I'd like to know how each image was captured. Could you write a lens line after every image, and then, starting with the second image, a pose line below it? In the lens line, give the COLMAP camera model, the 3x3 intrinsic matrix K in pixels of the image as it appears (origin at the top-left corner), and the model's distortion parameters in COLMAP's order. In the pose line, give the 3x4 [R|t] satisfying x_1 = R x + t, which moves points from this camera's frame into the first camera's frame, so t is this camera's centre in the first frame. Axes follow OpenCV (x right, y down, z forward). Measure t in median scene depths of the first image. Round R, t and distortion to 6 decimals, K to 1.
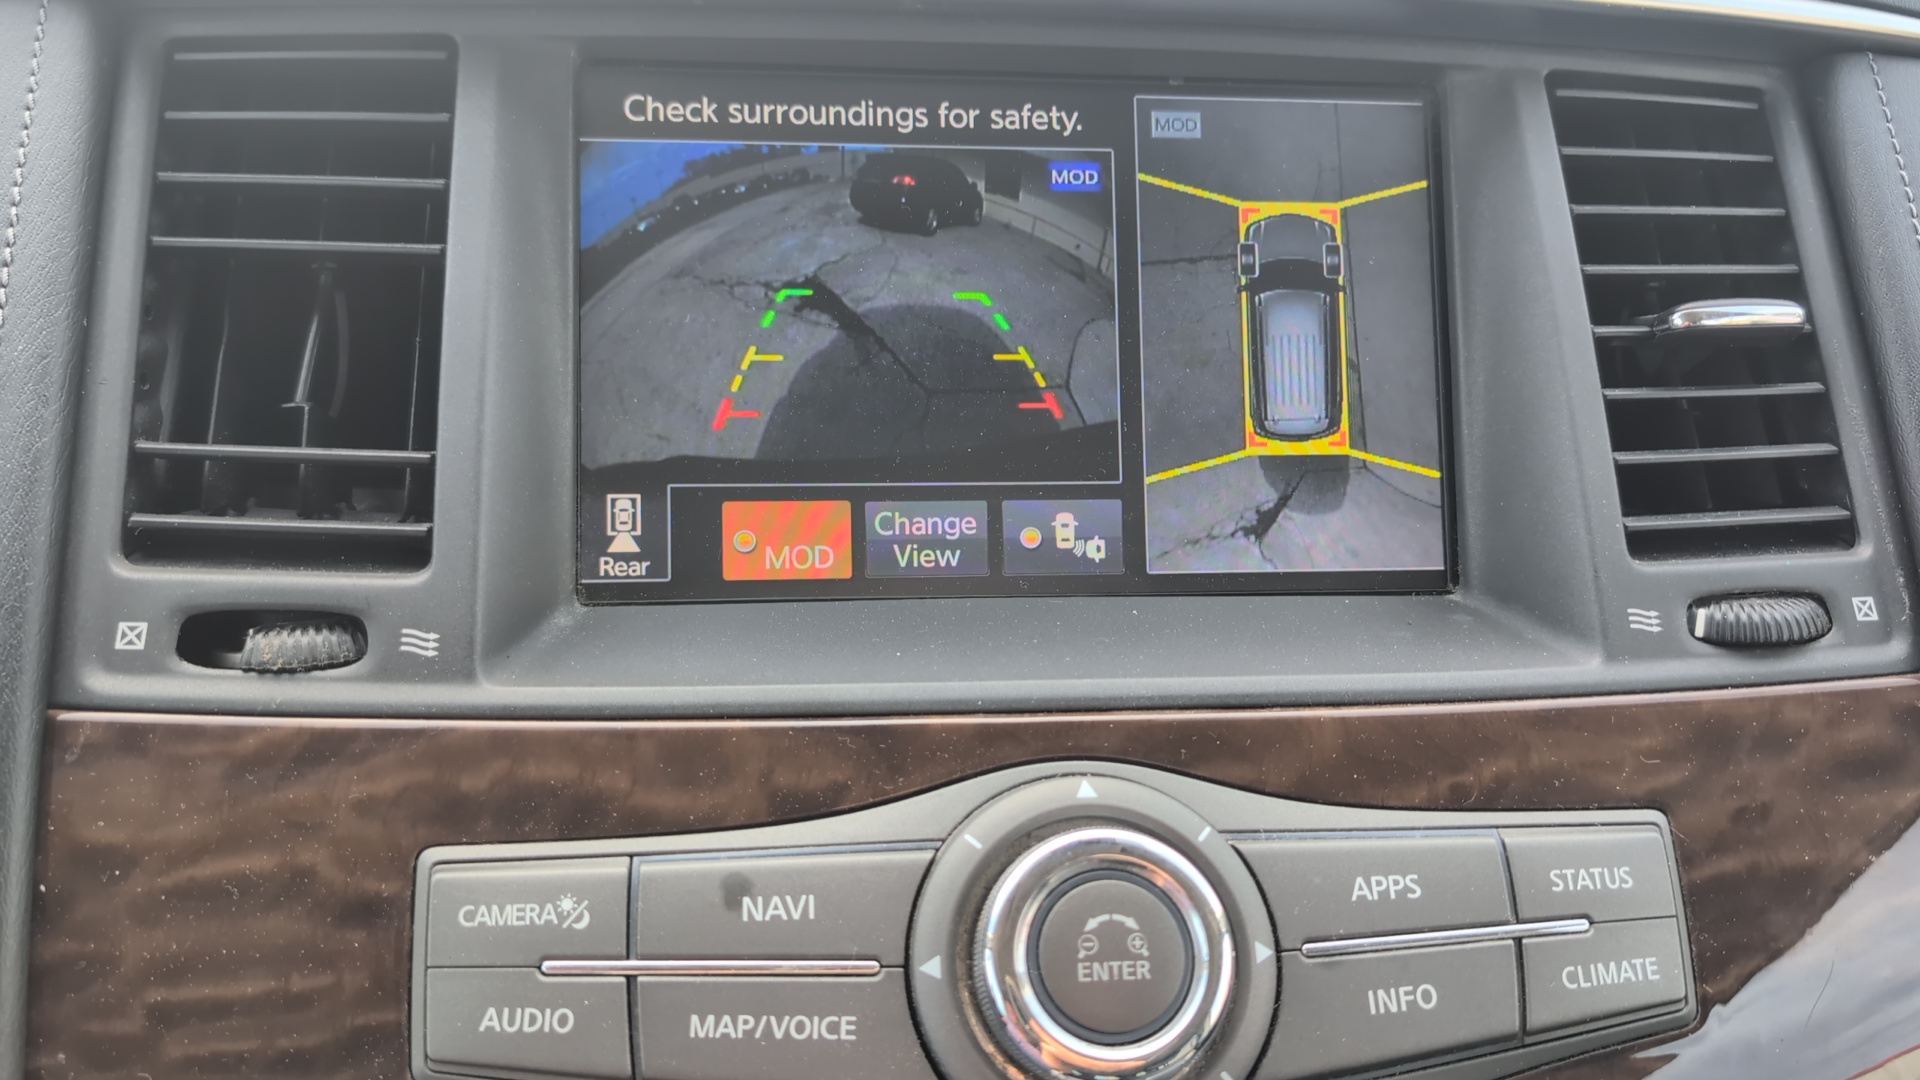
lens RADIAL K [[1630.5, 0, 965.5], [0, 1630.5, 551.8], [0, 0, 1]] dist [0.018441, -0.028799]
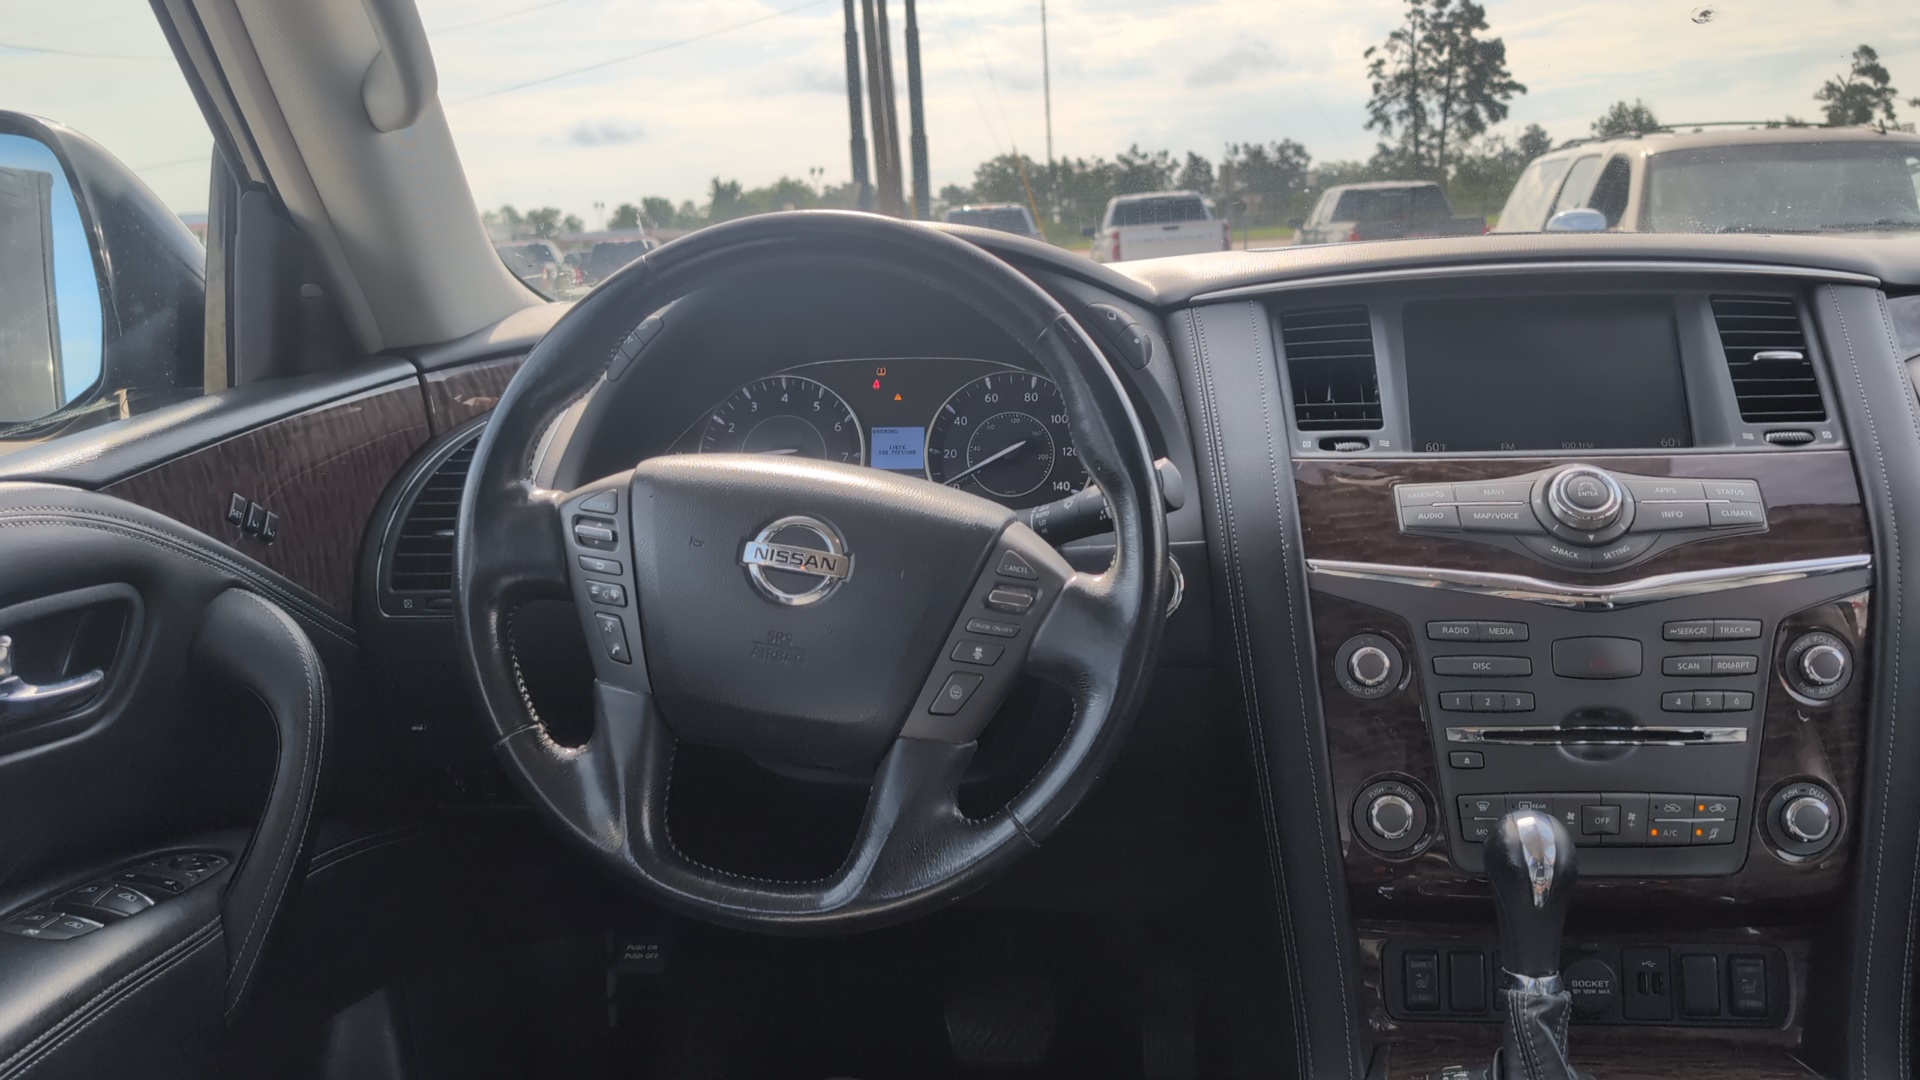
lens RADIAL K [[1630.5, 0, 959.0], [0, 1630.5, 540.3], [0, 0, 1]] dist [0.018441, -0.028799]
pose [[0.971022, -0.048136, -0.234093, -0.398695], [-0.021682, 0.957724, -0.286872, 1.320233], [0.238005, 0.283635, 0.928927, -2.573044]]
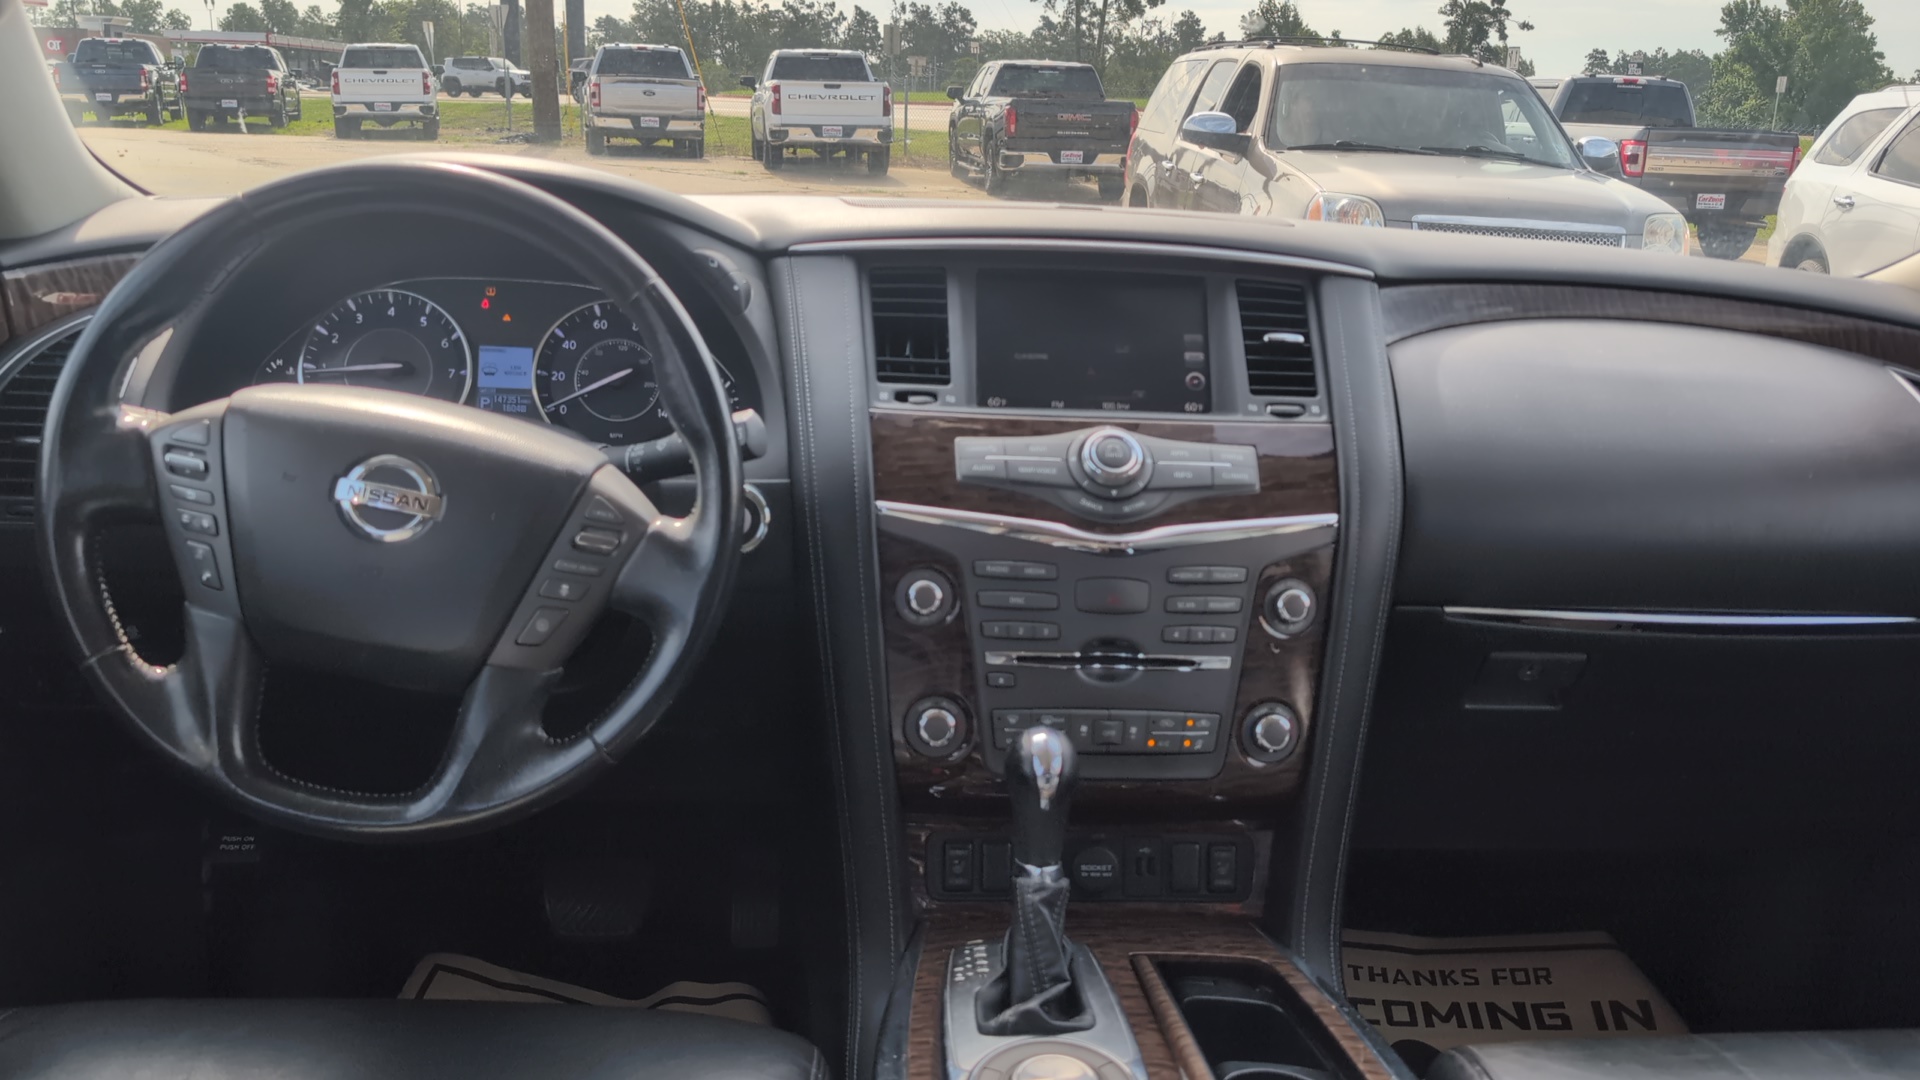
lens RADIAL K [[1630.5, 0, 966.5], [0, 1630.5, 544.9], [0, 0, 1]] dist [0.018441, -0.028799]
pose [[0.999801, -0.000249, -0.019954, -0.199624], [-0.003816, 0.979085, -0.203414, 1.238012], [0.019587, 0.203450, 0.978889, -2.941207]]
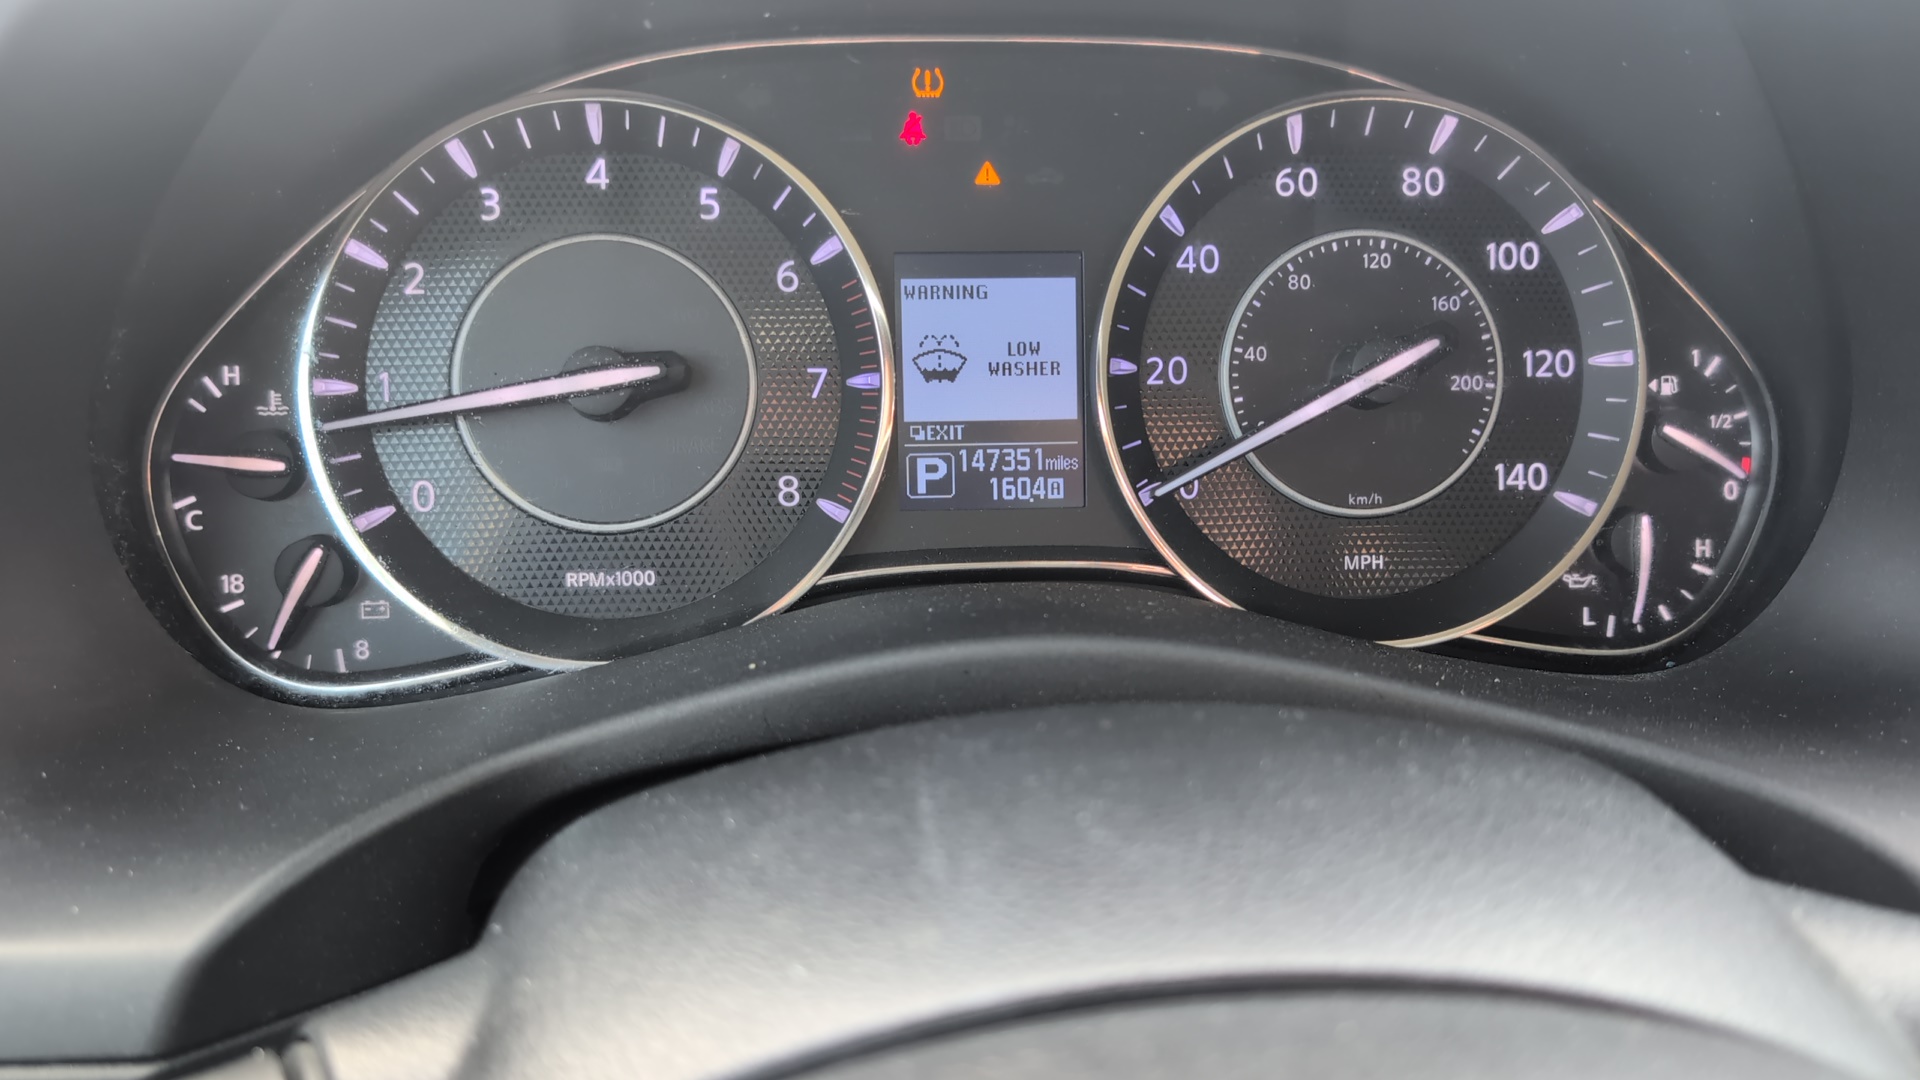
lens RADIAL K [[1630.5, 0, 959.8], [0, 1630.5, 552.0], [0, 0, 1]] dist [0.018441, -0.028799]
pose [[0.996406, -0.025863, -0.080658, -1.471641], [0.021569, 0.998326, -0.053665, 0.091482], [0.081911, 0.051733, 0.995296, 0.013379]]
